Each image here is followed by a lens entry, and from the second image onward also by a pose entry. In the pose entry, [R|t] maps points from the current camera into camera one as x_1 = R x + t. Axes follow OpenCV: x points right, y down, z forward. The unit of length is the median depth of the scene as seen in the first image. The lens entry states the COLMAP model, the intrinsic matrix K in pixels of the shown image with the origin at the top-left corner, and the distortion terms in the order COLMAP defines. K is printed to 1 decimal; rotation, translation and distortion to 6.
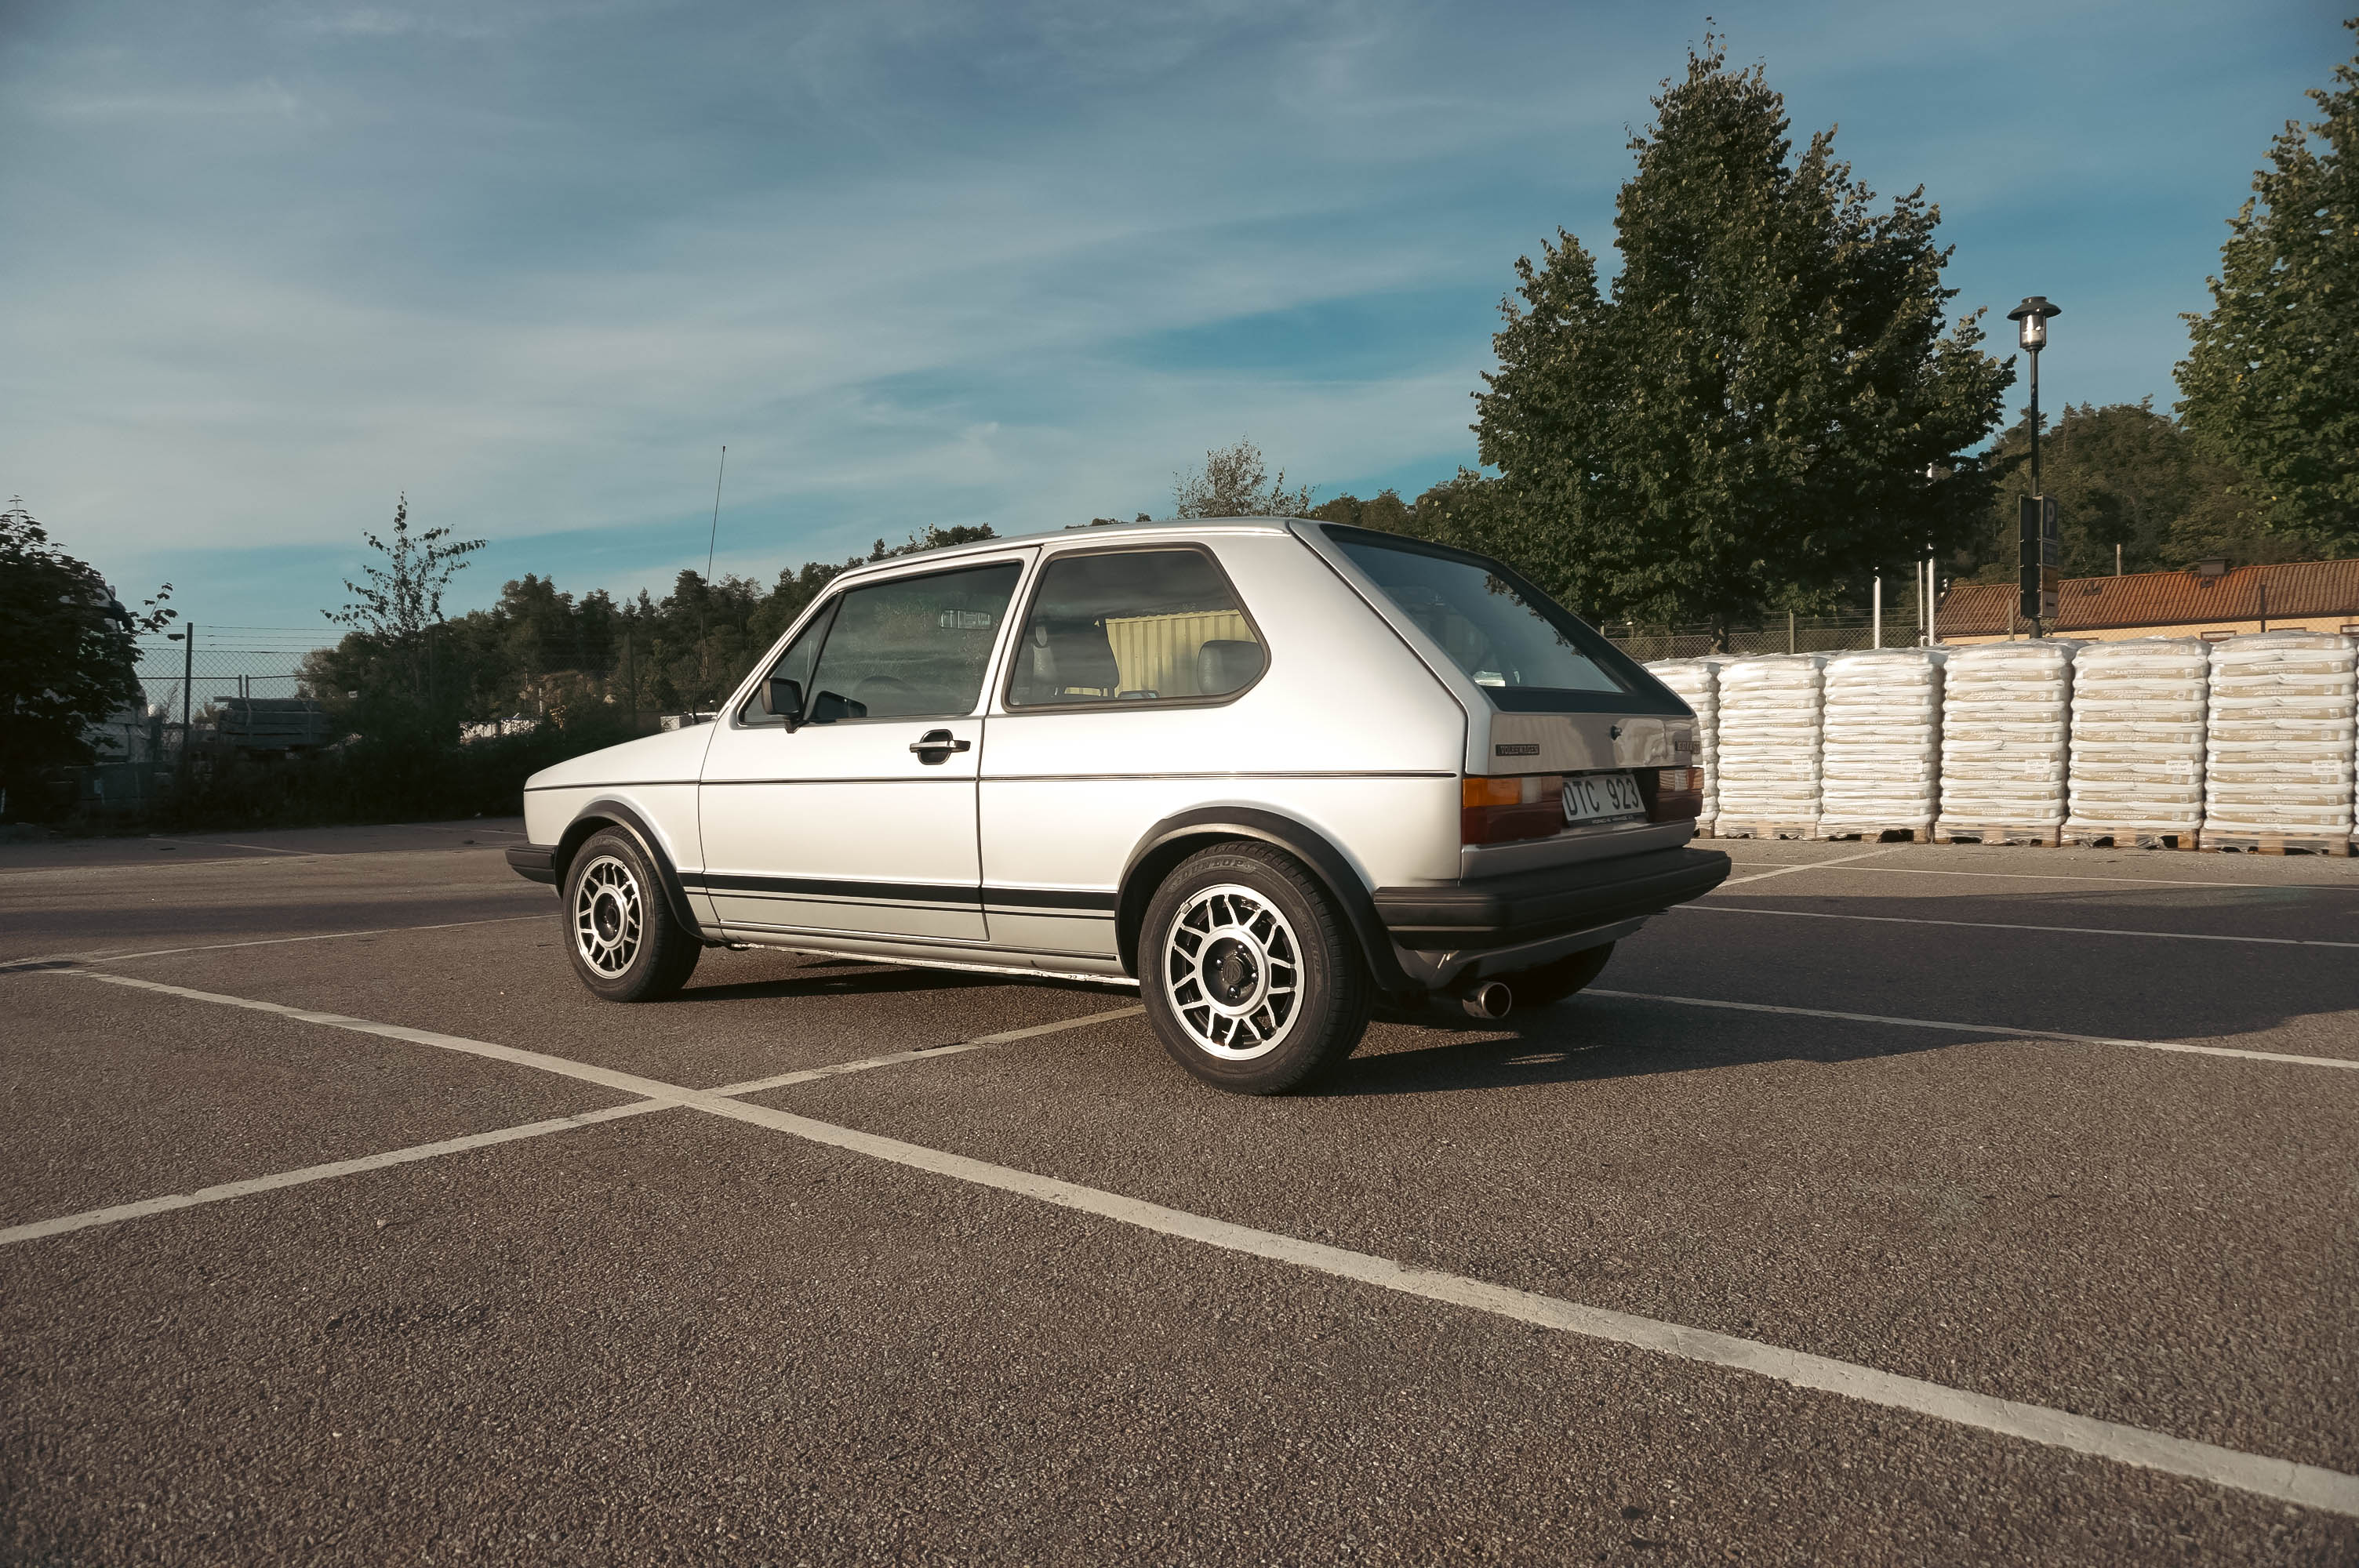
lens RADIAL K [[1585.6, 0, 1181.9], [0, 1585.6, 776.2], [0, 0, 1]] dist [-0.051368, 0.007800]
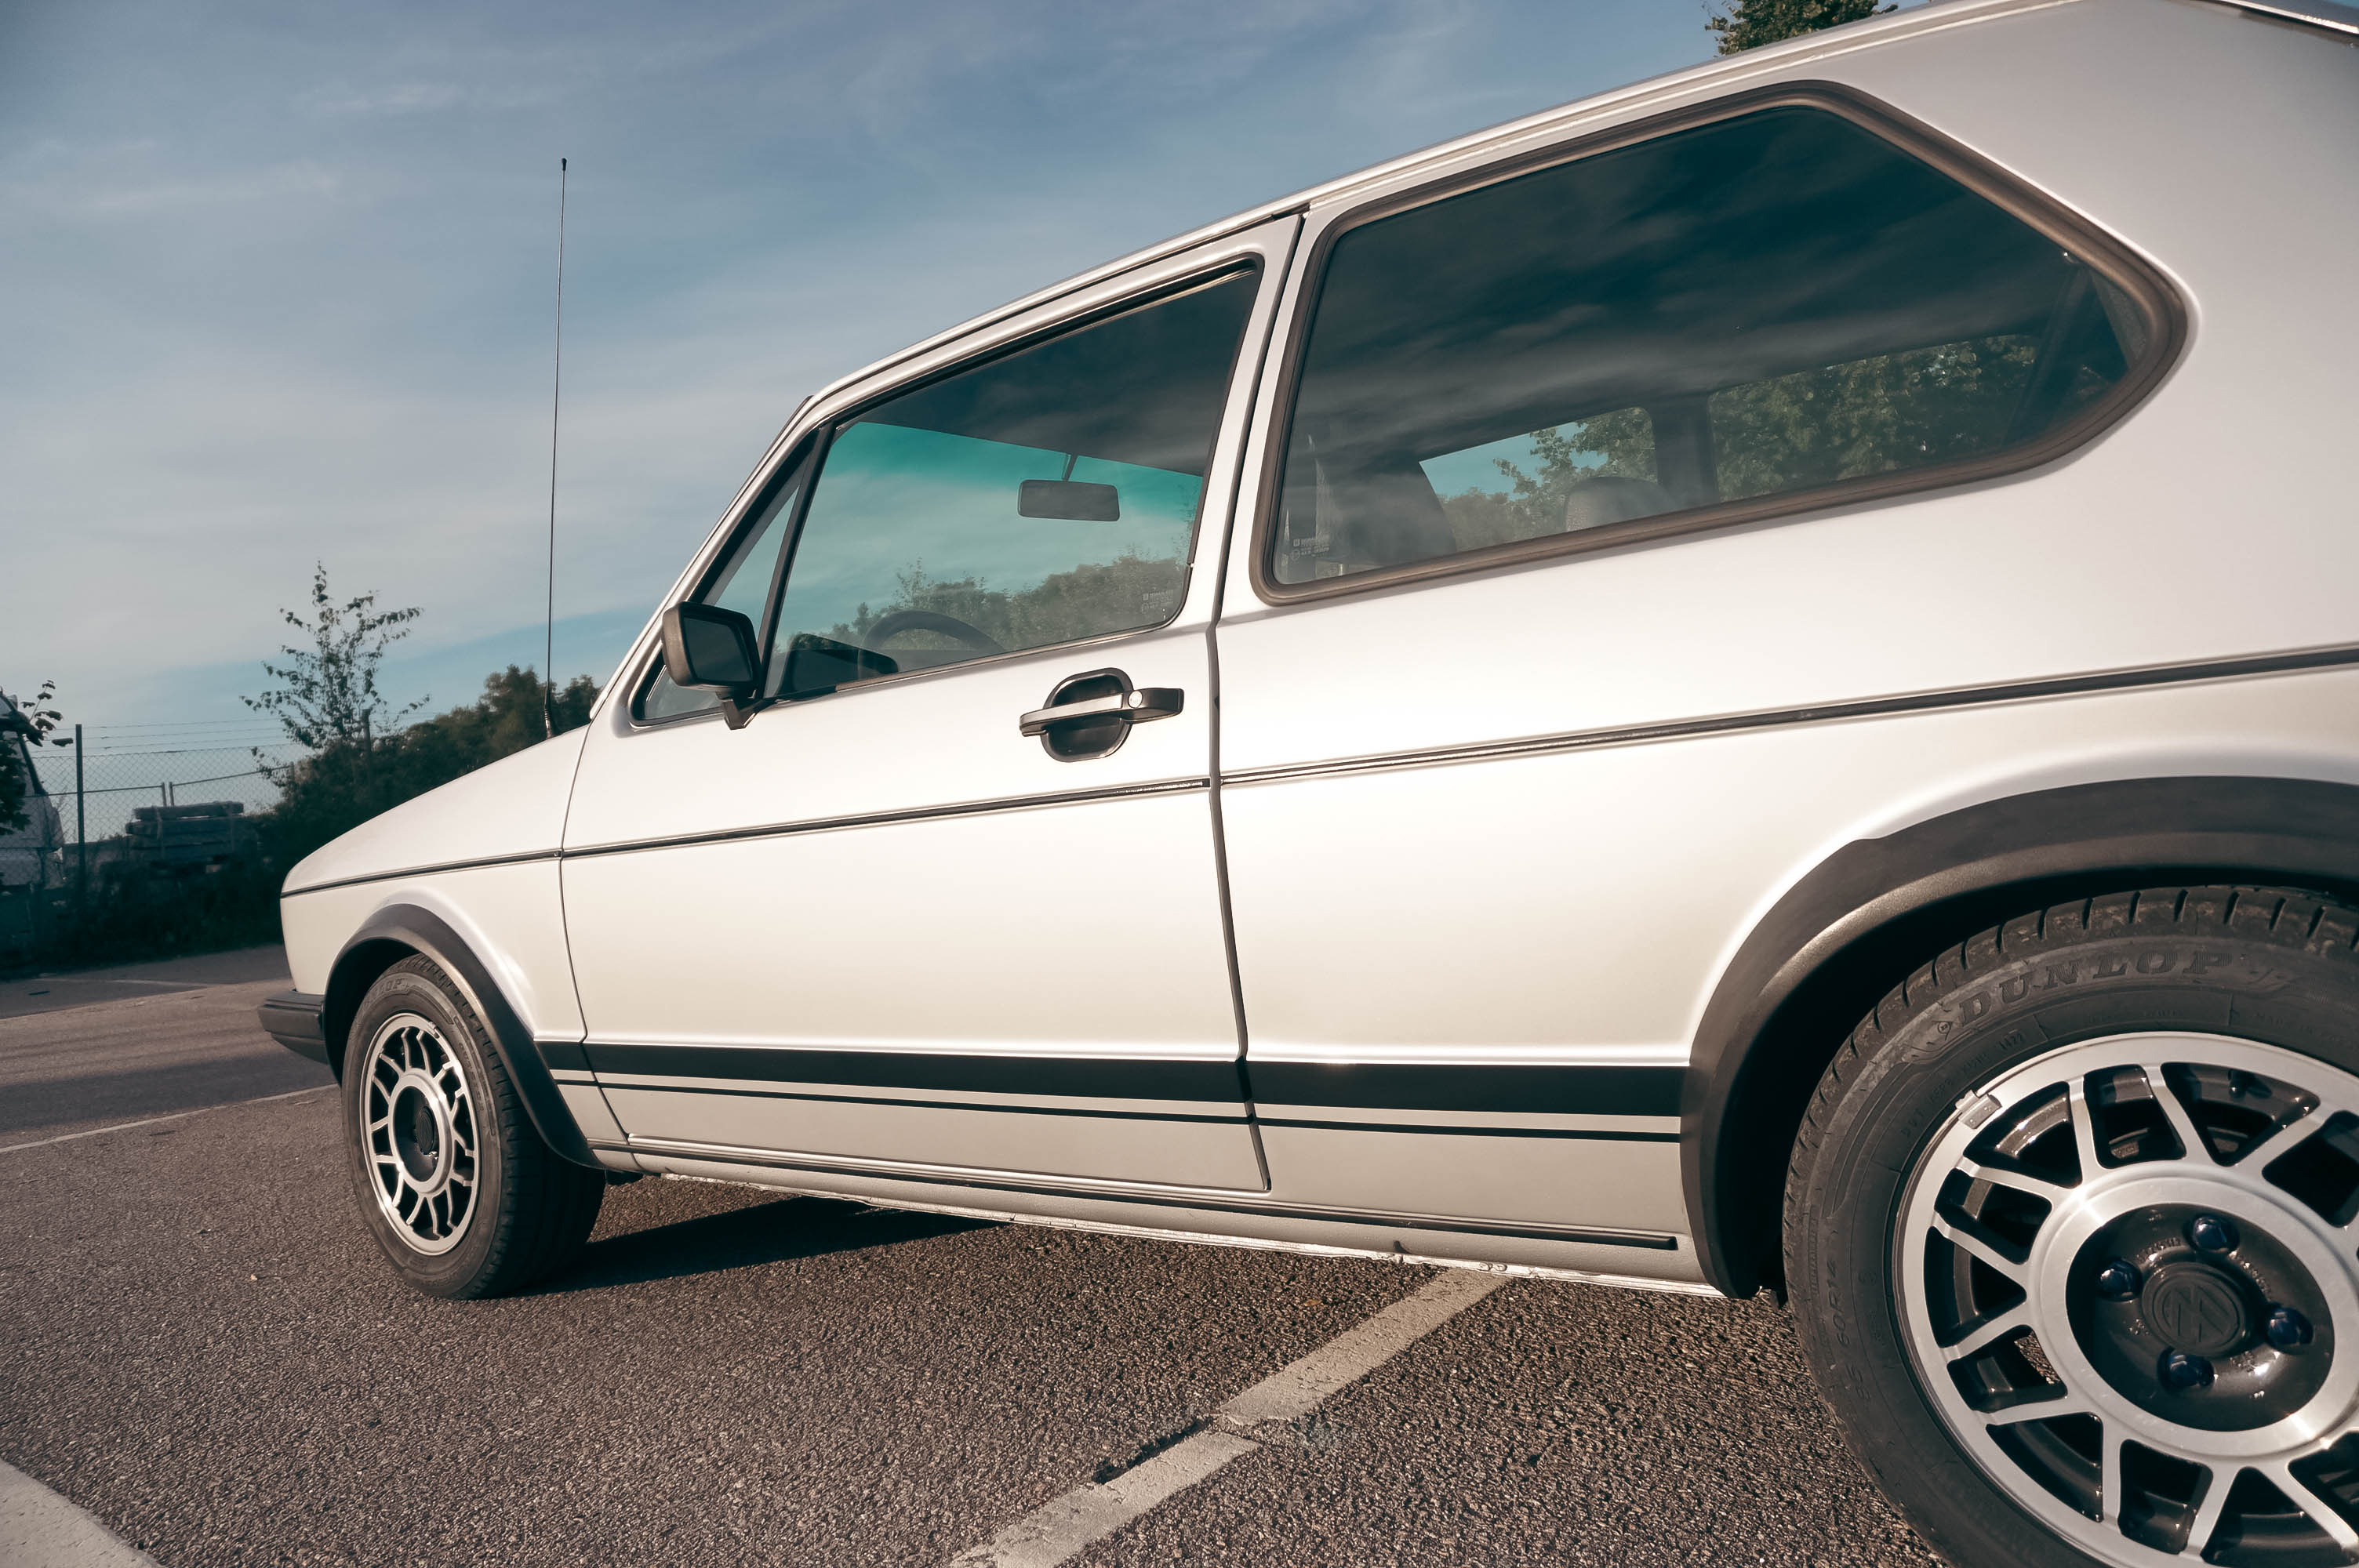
lens RADIAL K [[1585.6, 0, 1181.9], [0, 1585.6, 776.2], [0, 0, 1]] dist [-0.051368, 0.007800]
pose [[0.996620, -0.082112, 0.002274, -0.109944], [0.082144, 0.996295, -0.025466, 0.007628], [-0.000175, 0.025567, 0.999673, 0.490653]]
